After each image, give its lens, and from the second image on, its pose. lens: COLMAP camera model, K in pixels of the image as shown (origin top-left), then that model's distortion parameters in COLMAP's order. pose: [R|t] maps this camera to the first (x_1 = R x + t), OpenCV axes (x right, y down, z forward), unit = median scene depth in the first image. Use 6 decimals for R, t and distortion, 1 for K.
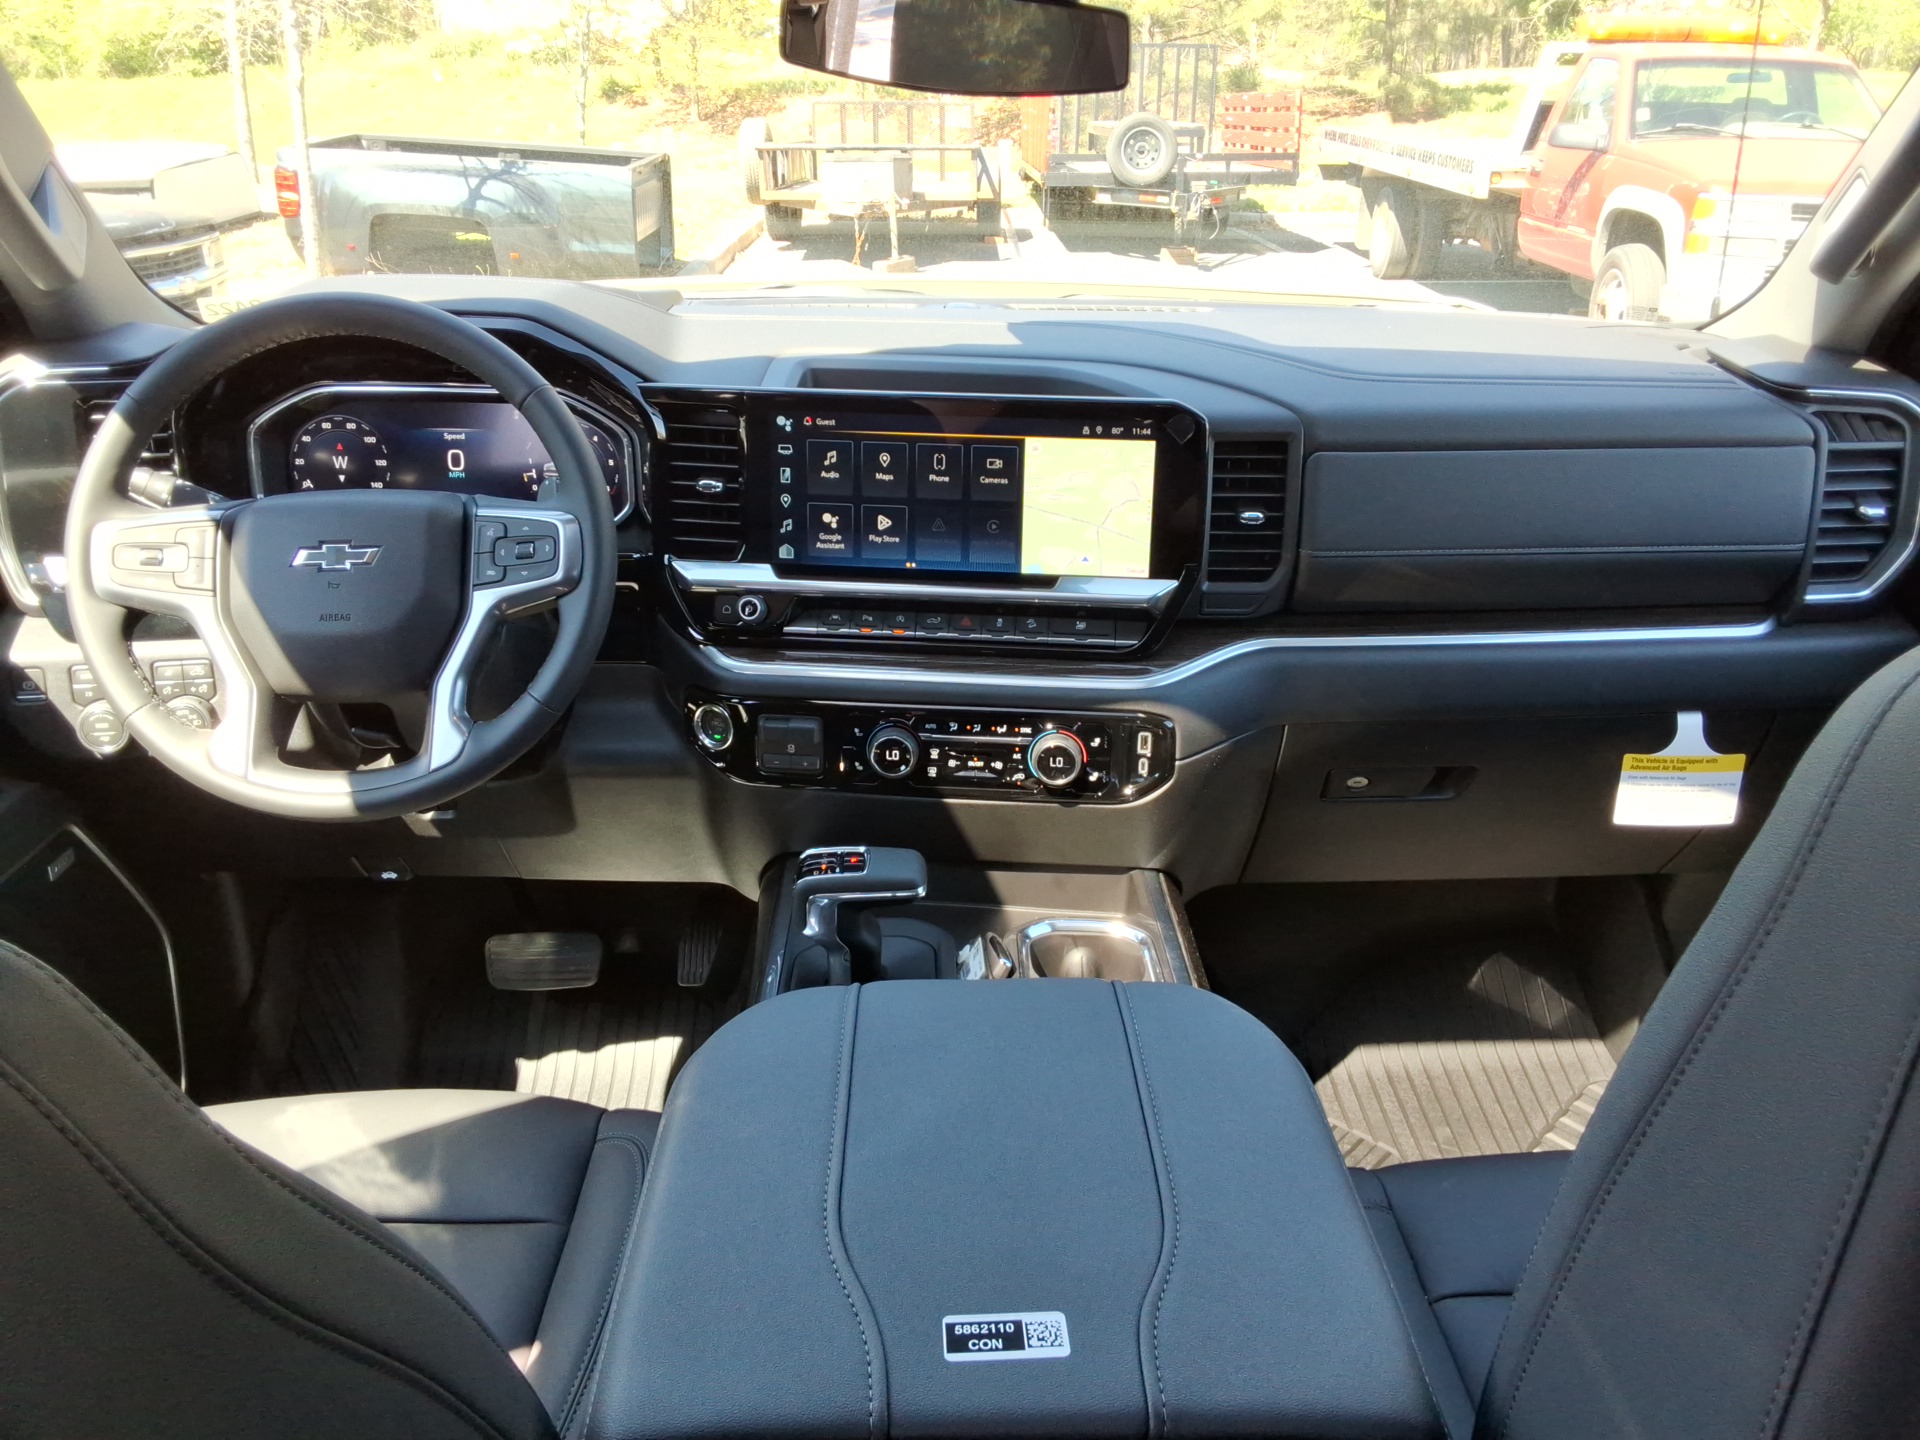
lens RADIAL K [[1545.7, 0, 969.8], [0, 1545.7, 690.5], [0, 0, 1]] dist [0.087886, -0.132760]
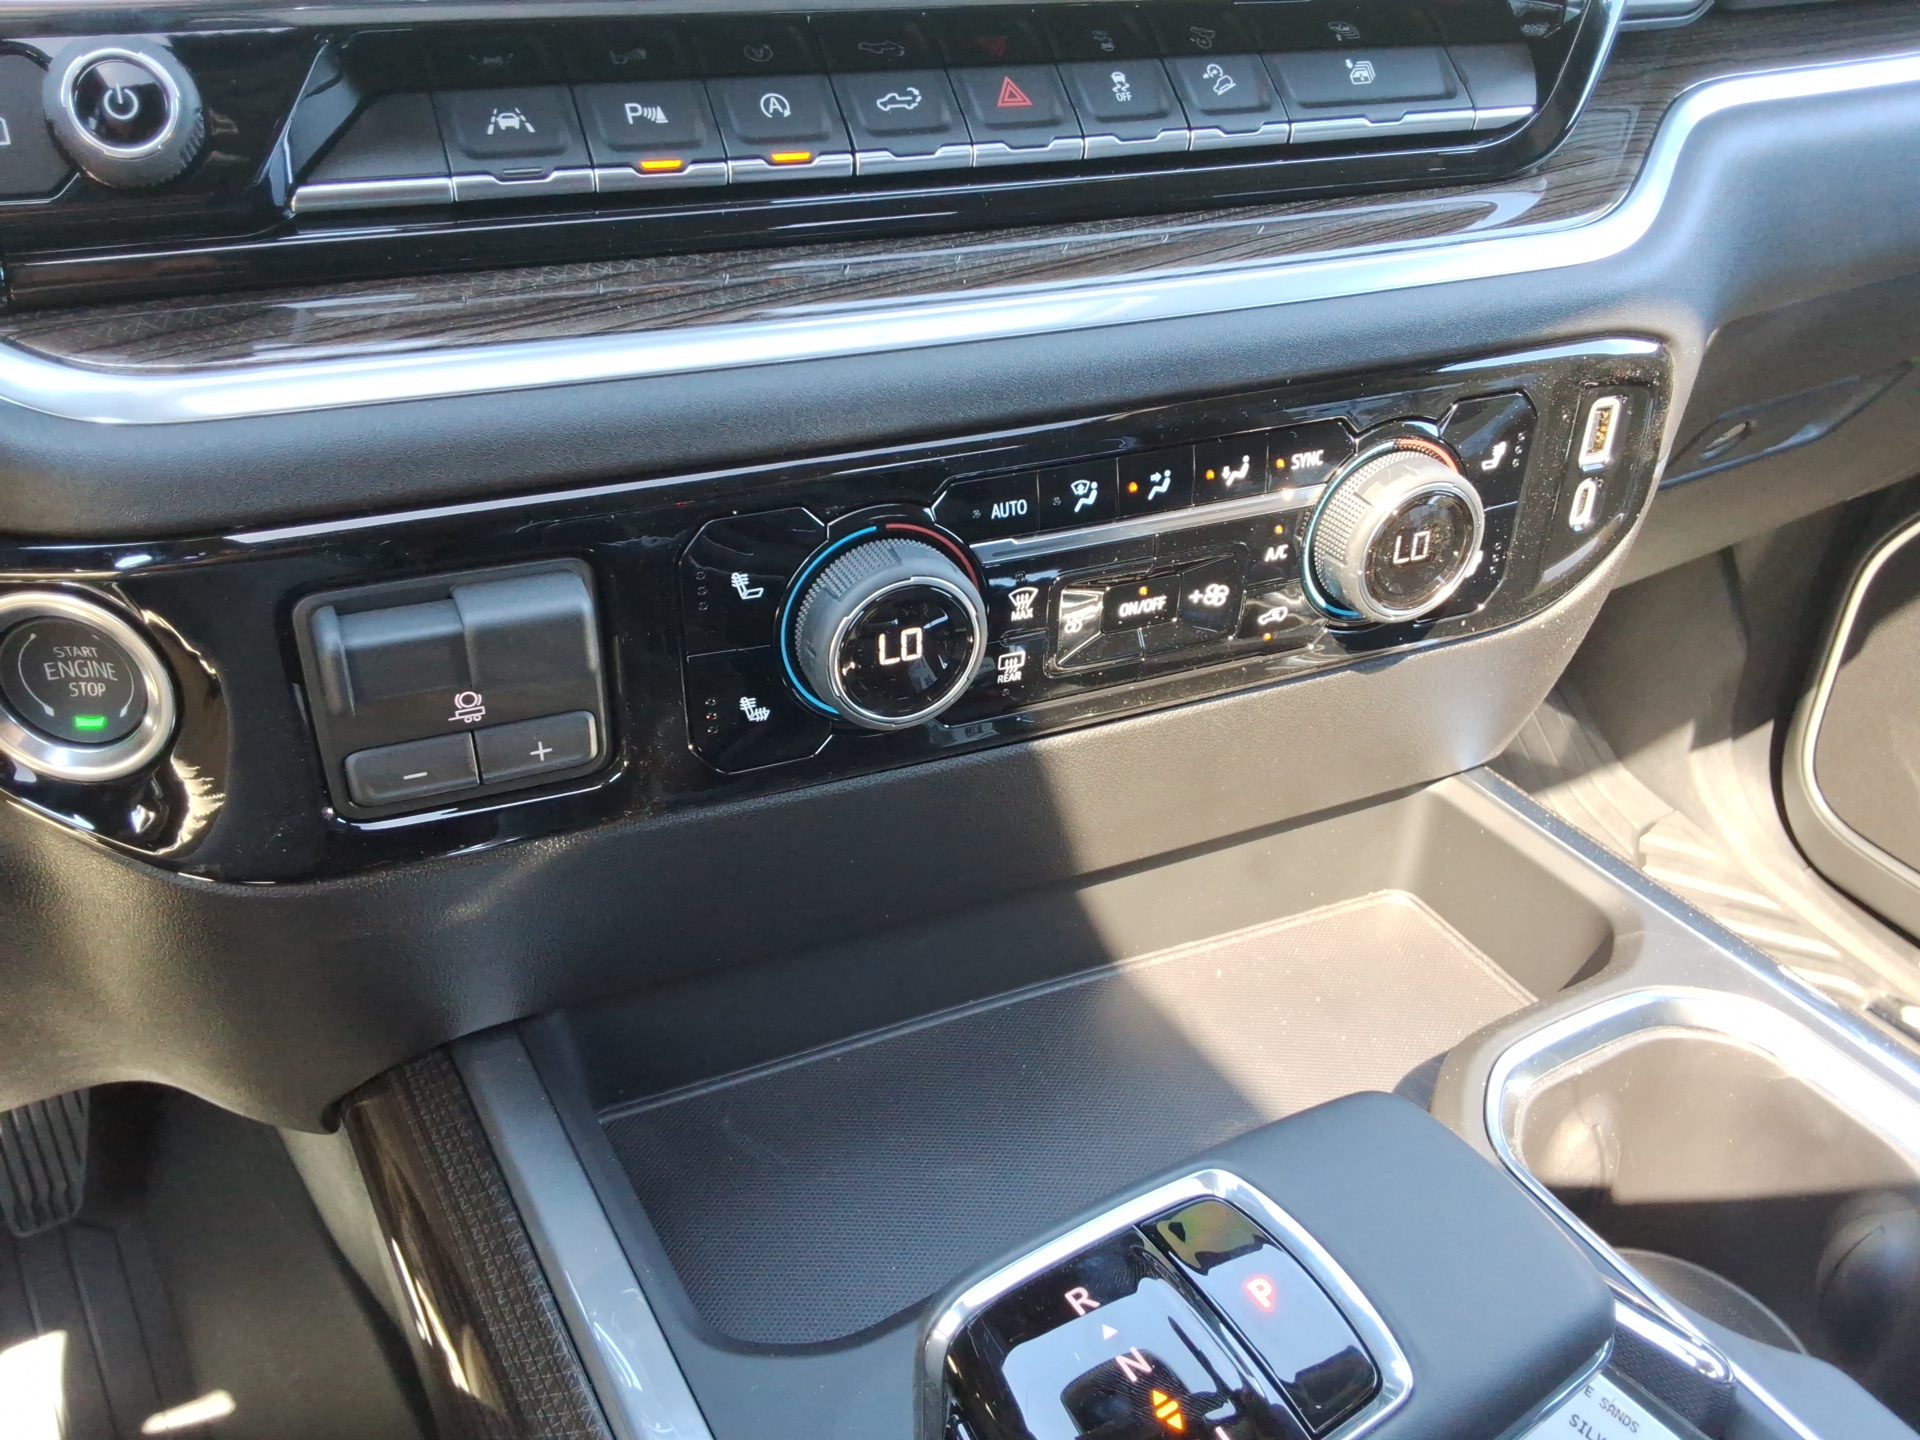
lens RADIAL K [[1558.1, 0, 979.5], [0, 1558.1, 726.9], [0, 0, 1]] dist [0.130069, -0.213351]
pose [[0.870464, -0.250646, 0.423637, -0.152014], [0.143022, 0.952304, 0.269558, -0.014704], [-0.470995, -0.174051, 0.864795, 0.746911]]
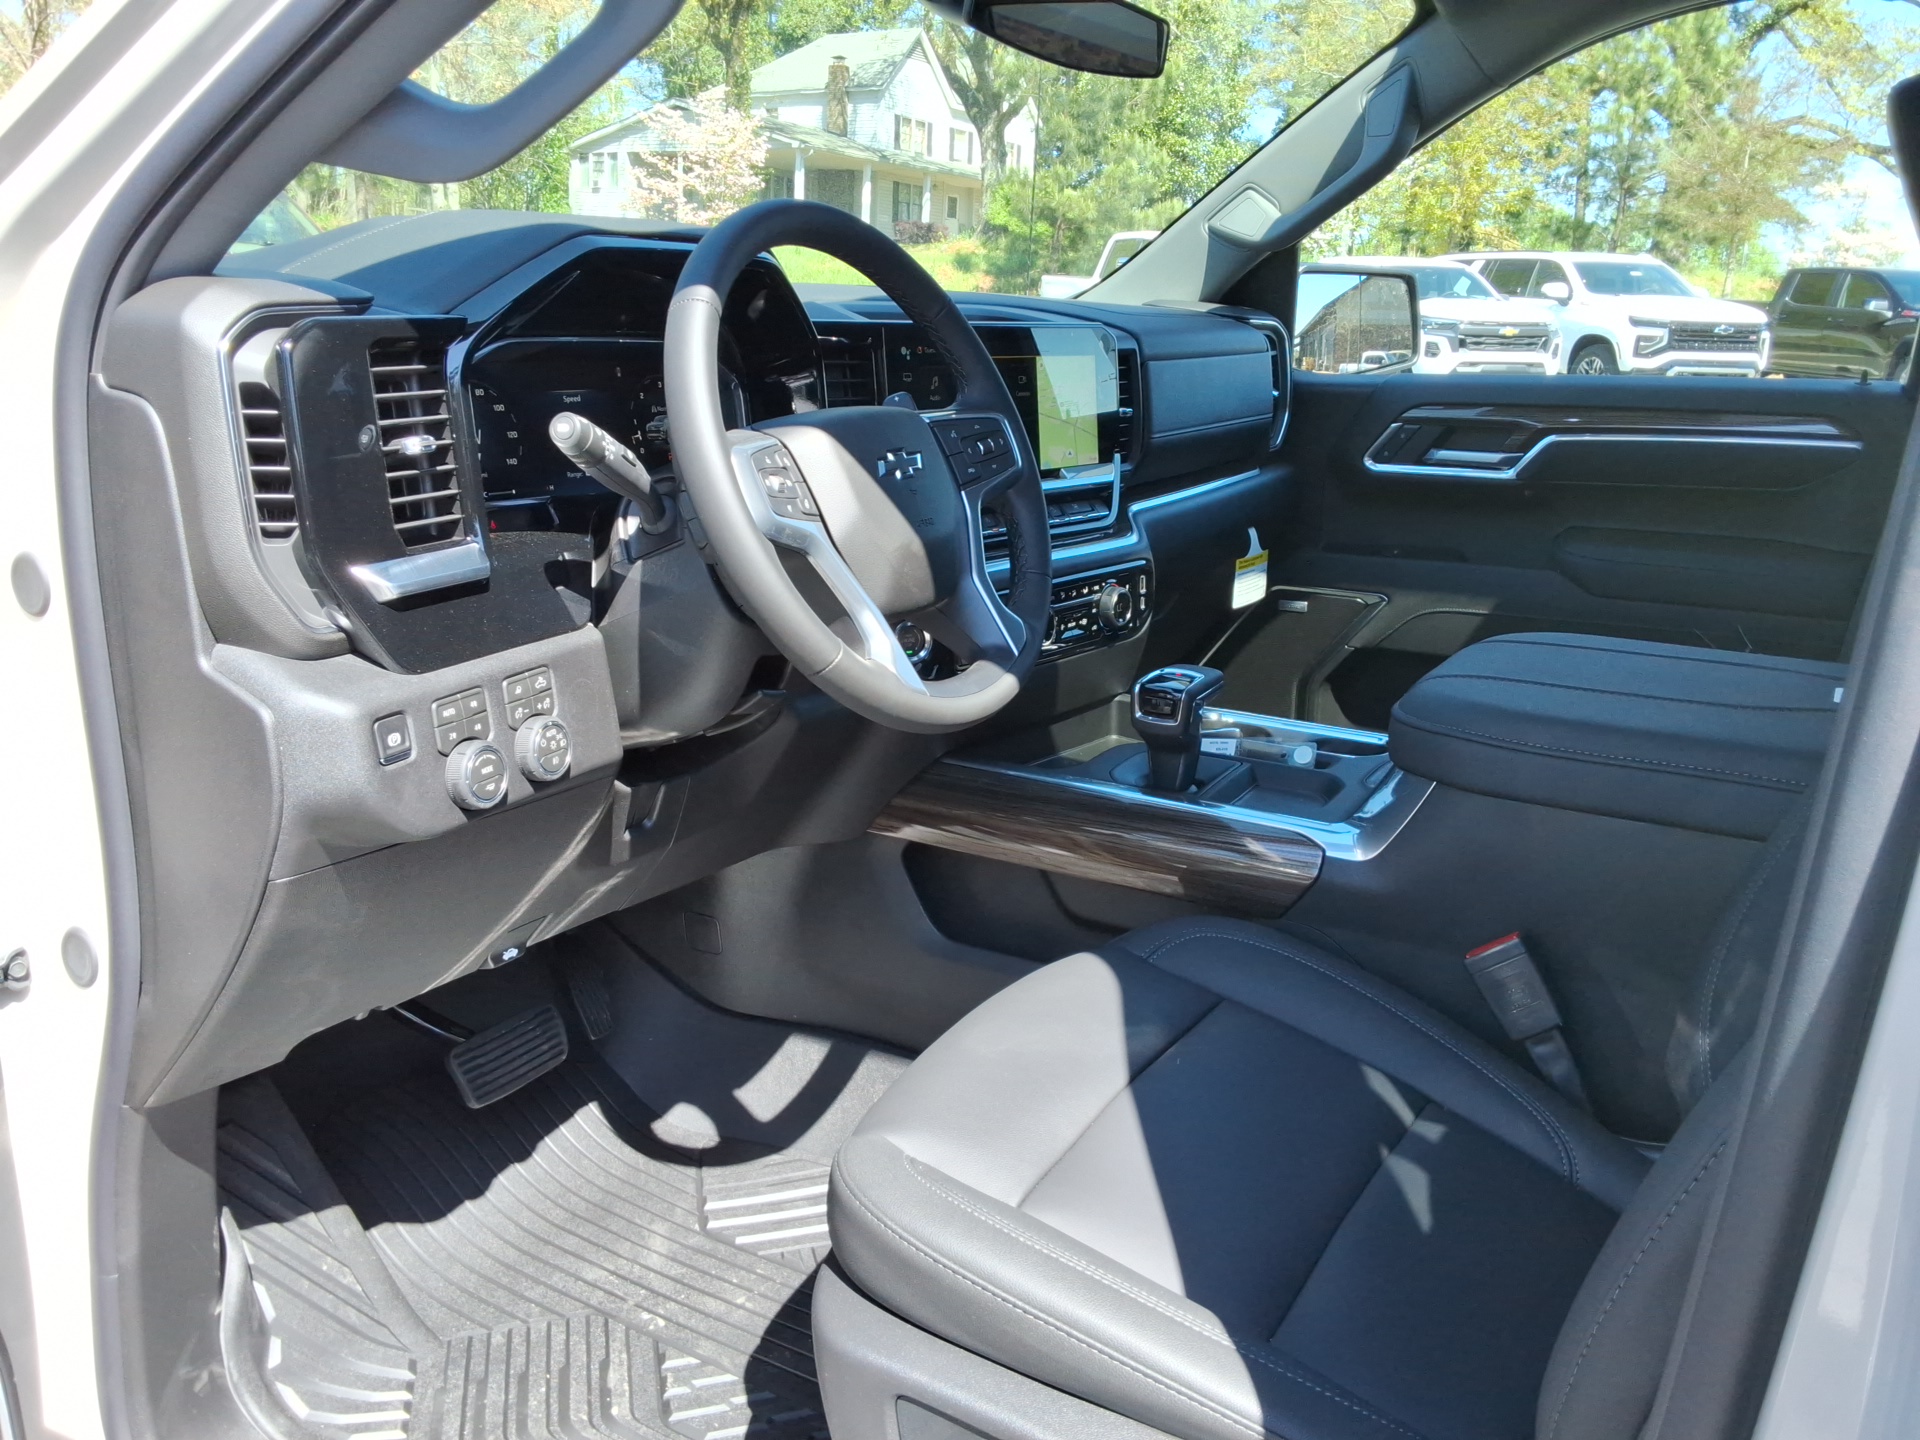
lens RADIAL K [[1536.2, 0, 969.4], [0, 1536.2, 701.4], [0, 0, 1]] dist [0.122004, -0.187603]
pose [[0.545298, -0.210974, 0.811258, -1.017464], [0.271273, 0.960143, 0.067353, 0.002284], [-0.793134, 0.183345, 0.580796, 0.371708]]
